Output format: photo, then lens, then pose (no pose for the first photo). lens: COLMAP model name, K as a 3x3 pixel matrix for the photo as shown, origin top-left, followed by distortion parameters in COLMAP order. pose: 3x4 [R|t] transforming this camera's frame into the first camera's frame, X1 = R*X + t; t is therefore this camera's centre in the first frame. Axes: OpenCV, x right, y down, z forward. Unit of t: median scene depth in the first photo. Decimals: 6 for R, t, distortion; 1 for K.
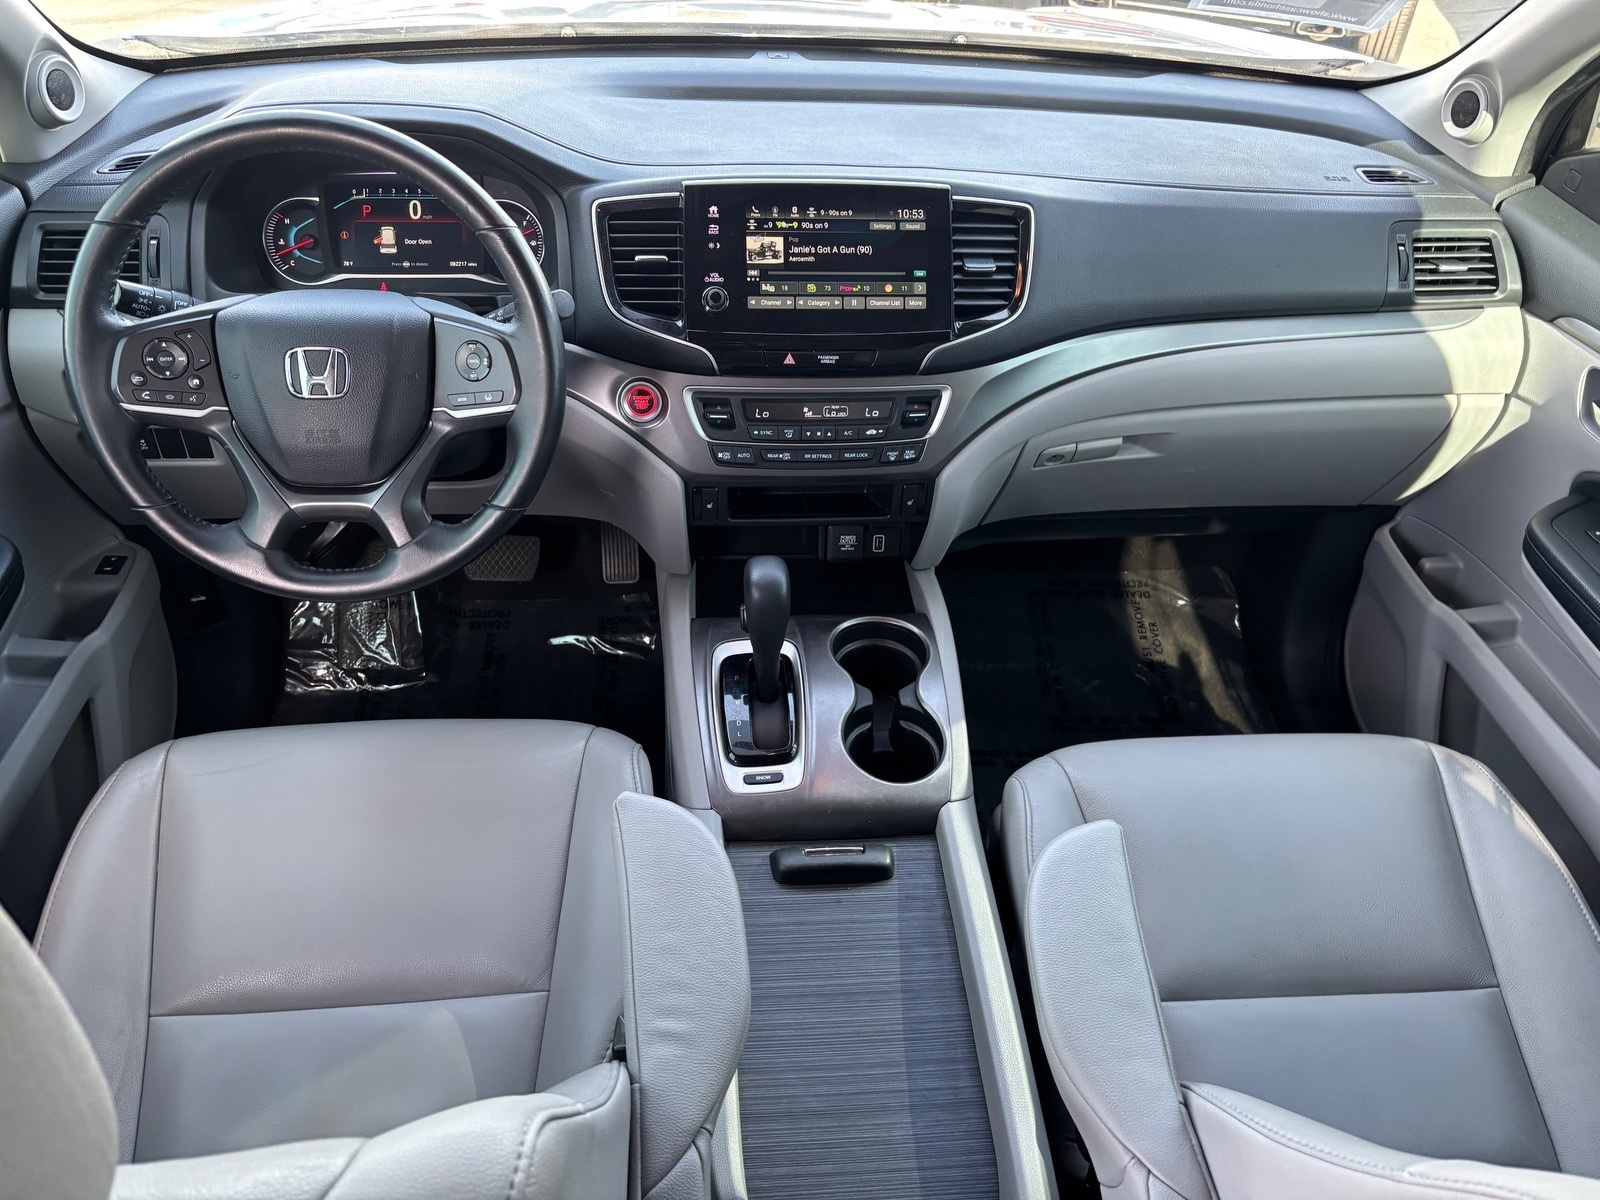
lens RADIAL K [[1190.1, 0, 800.0], [0, 1190.1, 600.0], [0, 0, 1]] dist [0.000333, -0.001025]
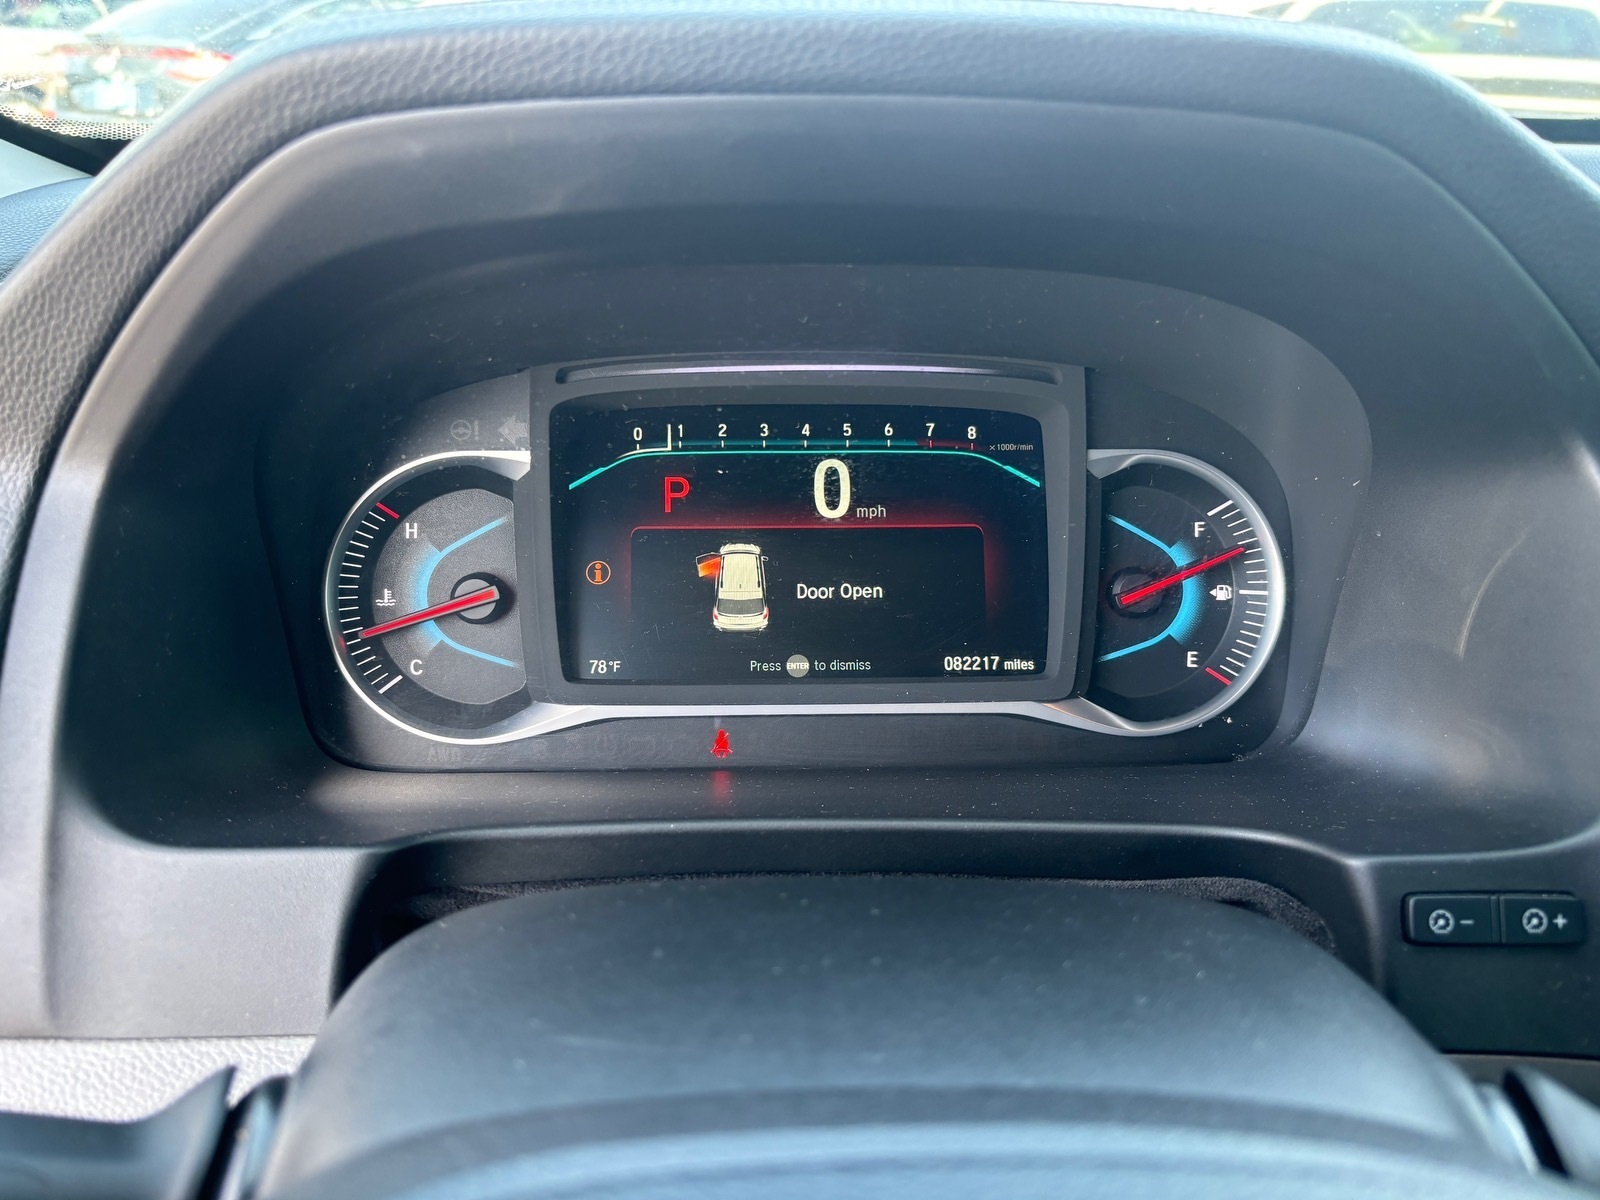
lens RADIAL K [[1272.6, 0, 796.3], [0, 1272.6, 596.4], [0, 0, 1]] dist [0.012388, -0.002247]
pose [[0.998365, -0.012063, -0.055876, -0.349605], [-0.002672, 0.966563, -0.256415, -0.243617], [0.057101, 0.256145, 0.964950, 0.773654]]
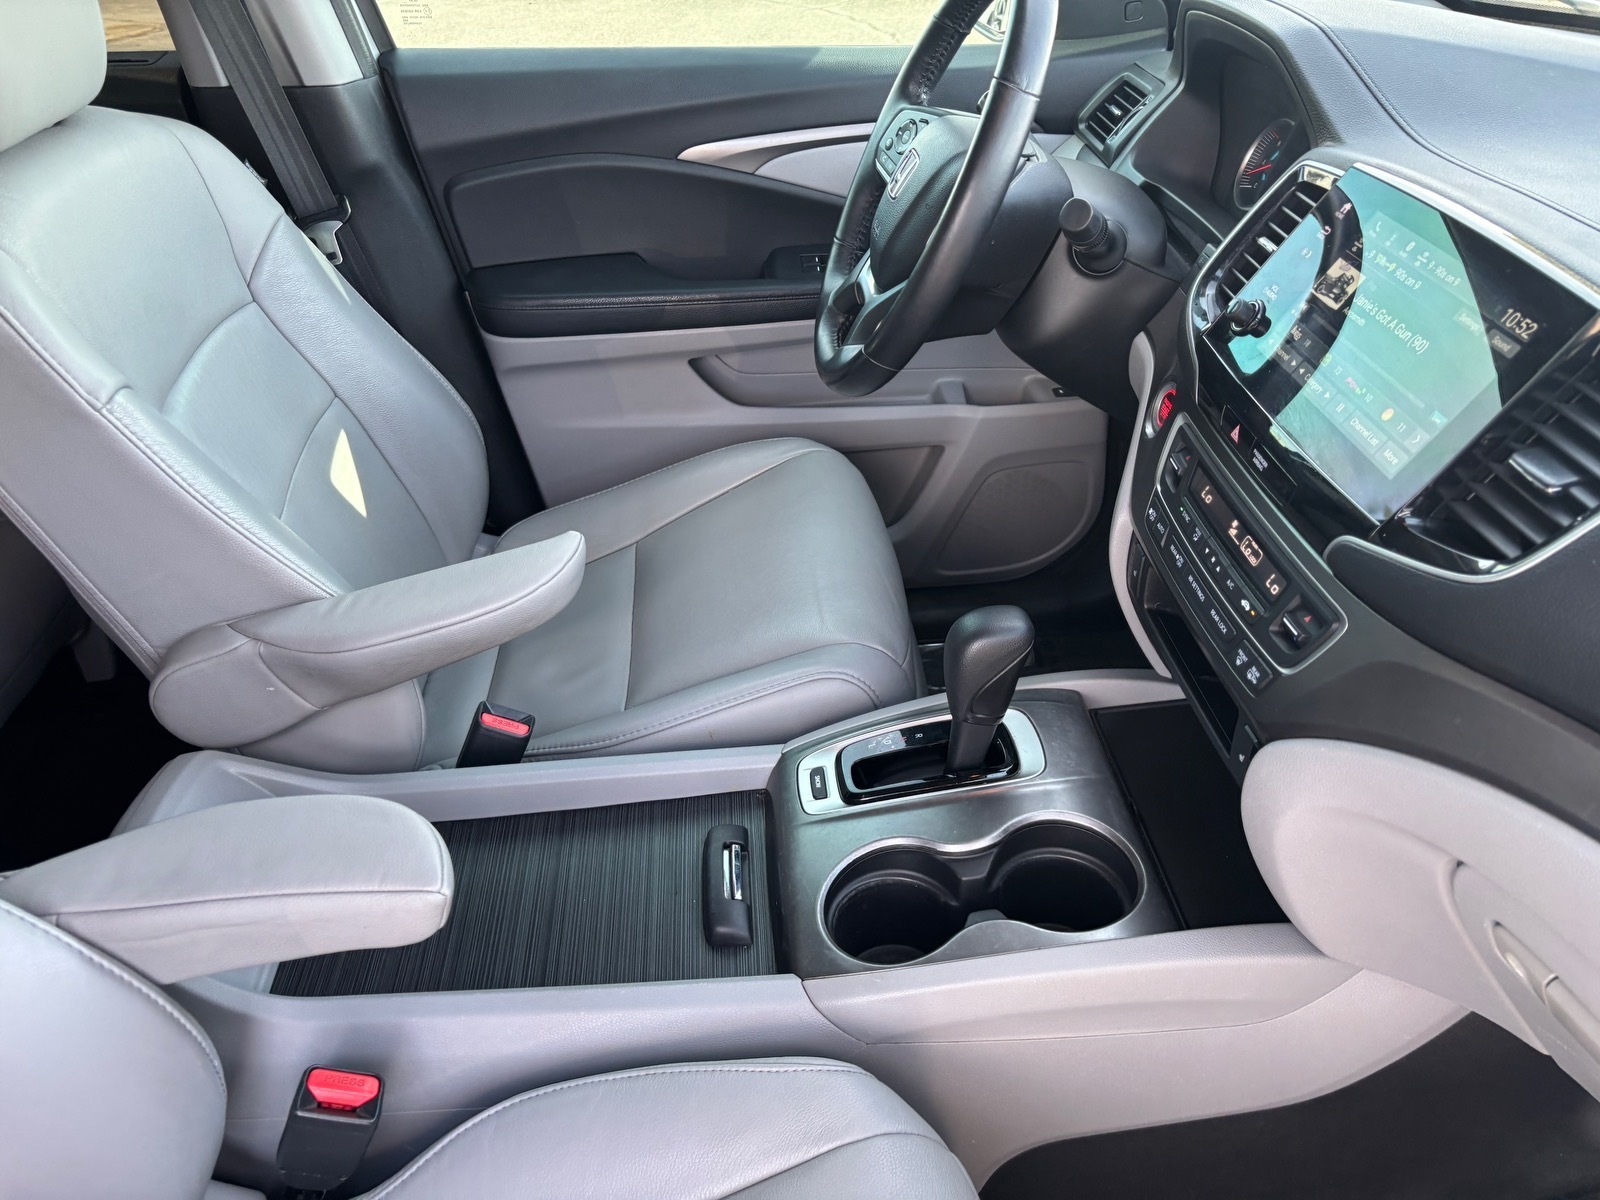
lens RADIAL K [[1219.1, 0, 789.8], [0, 1219.1, 579.0], [0, 0, 1]] dist [0.036978, -0.046761]
pose [[-0.018484, 0.513568, -0.857850, 0.617315], [-0.583967, 0.690895, 0.426201, -0.291830], [0.811567, 0.508834, 0.287136, 0.649614]]
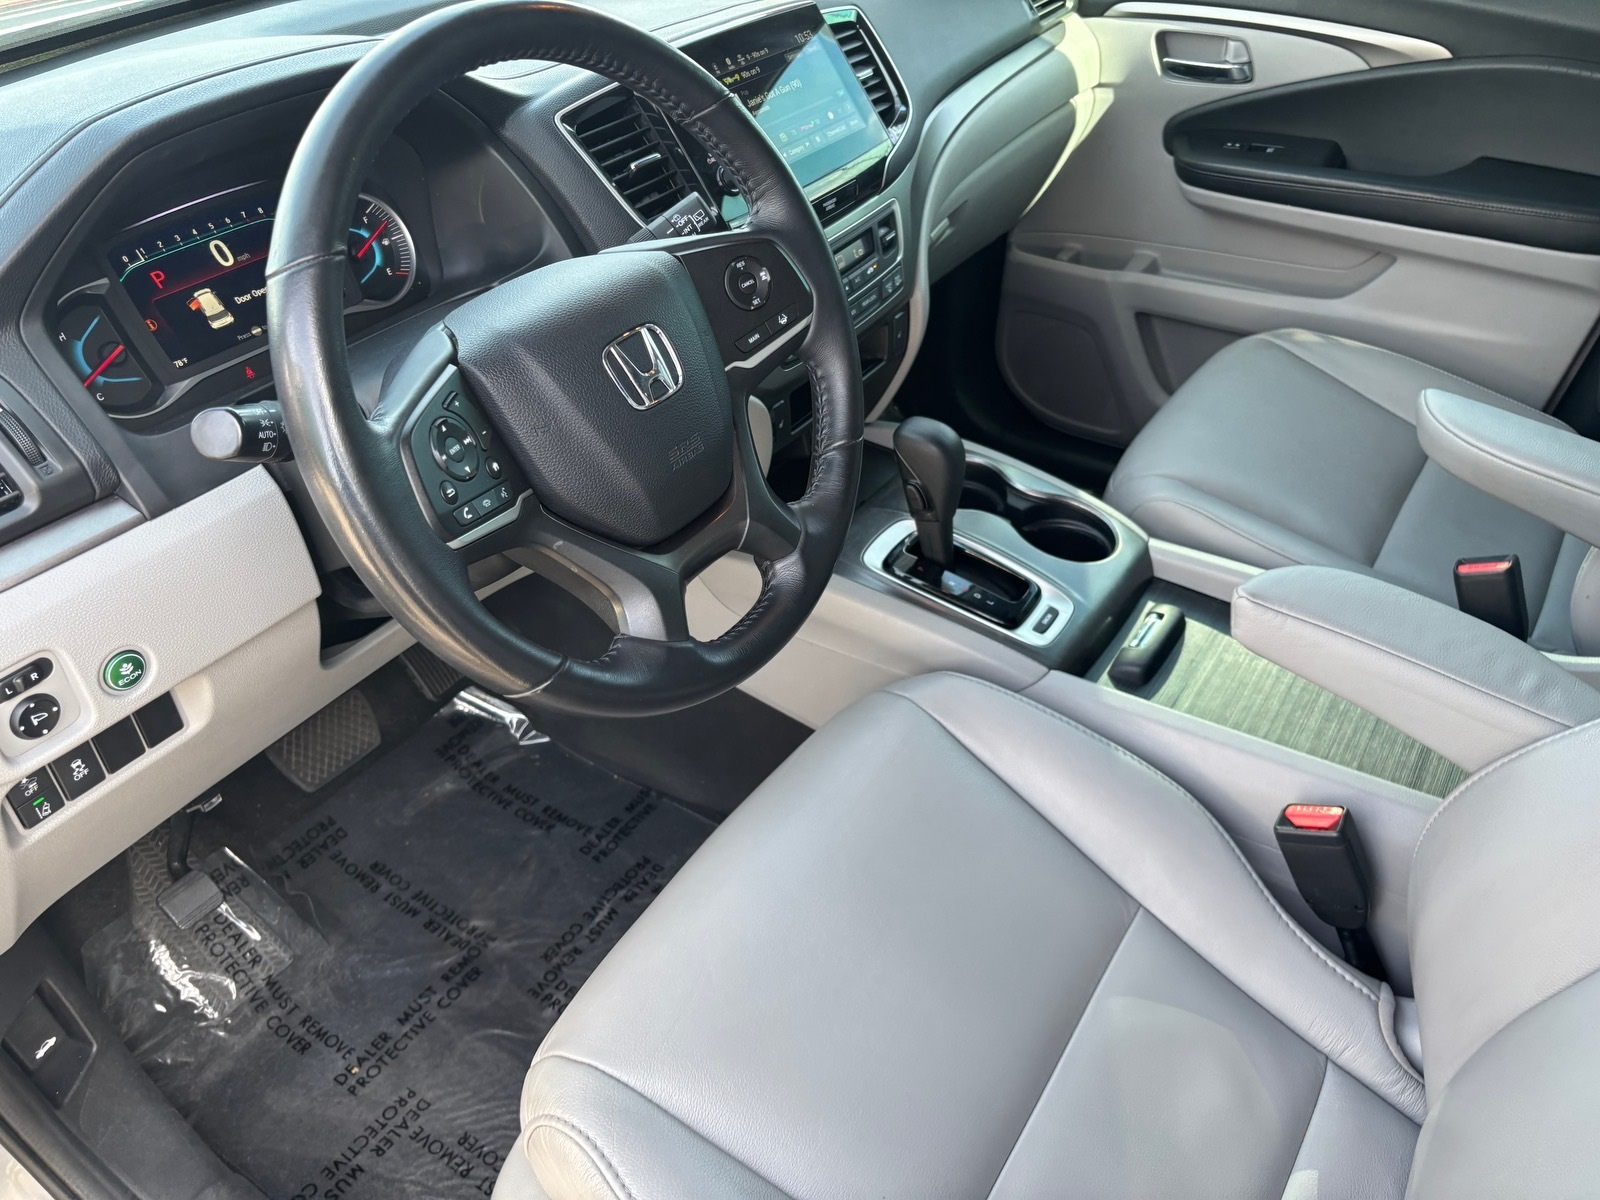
lens RADIAL K [[1218.2, 0, 785.7], [0, 1218.2, 575.2], [0, 0, 1]] dist [0.001474, -0.005423]
pose [[0.624076, -0.505888, 0.595489, -0.693510], [0.525494, 0.835754, 0.159280, -0.133686], [-0.578261, 0.213523, 0.787415, 0.354709]]
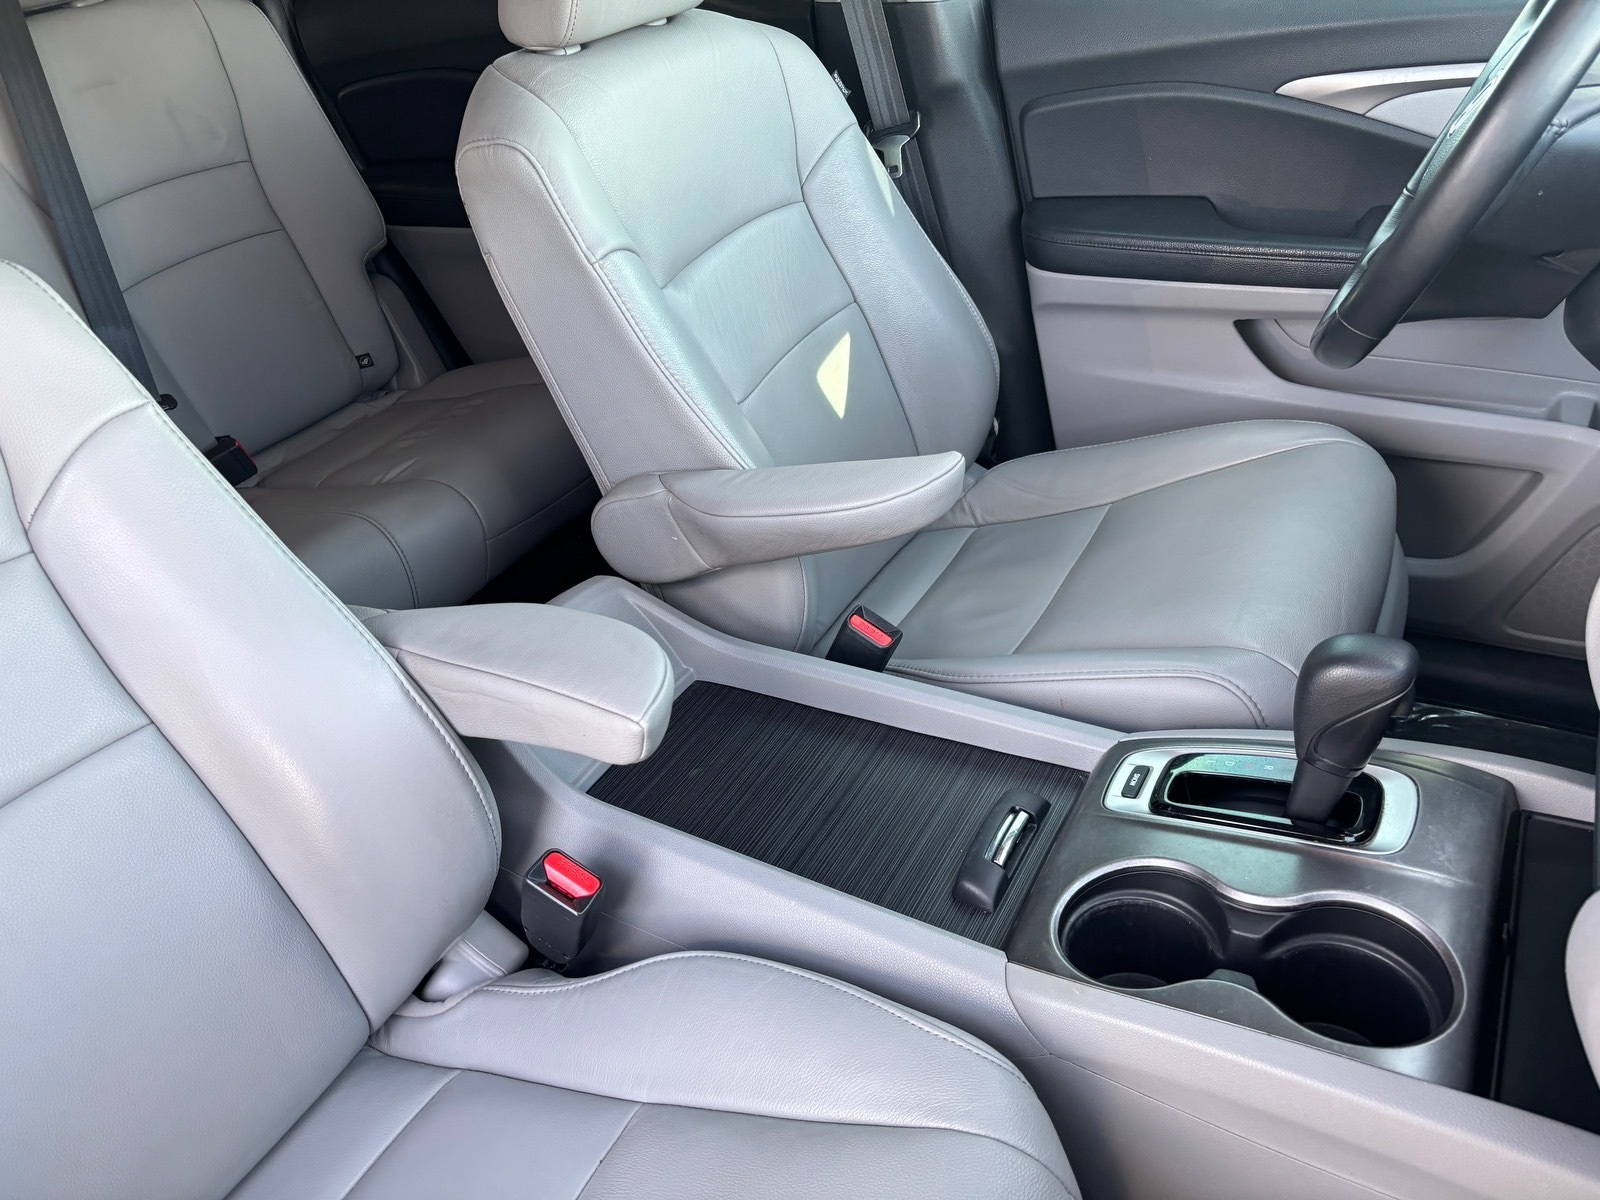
lens RADIAL K [[1230.6, 0, 800.0], [0, 1230.6, 600.0], [0, 0, 1]] dist [0.019005, 0.001078]
pose [[-0.562963, 0.462708, -0.684817, 0.550948], [-0.435858, 0.537791, 0.721670, -0.363113], [0.702211, 0.704757, -0.101082, 0.831485]]
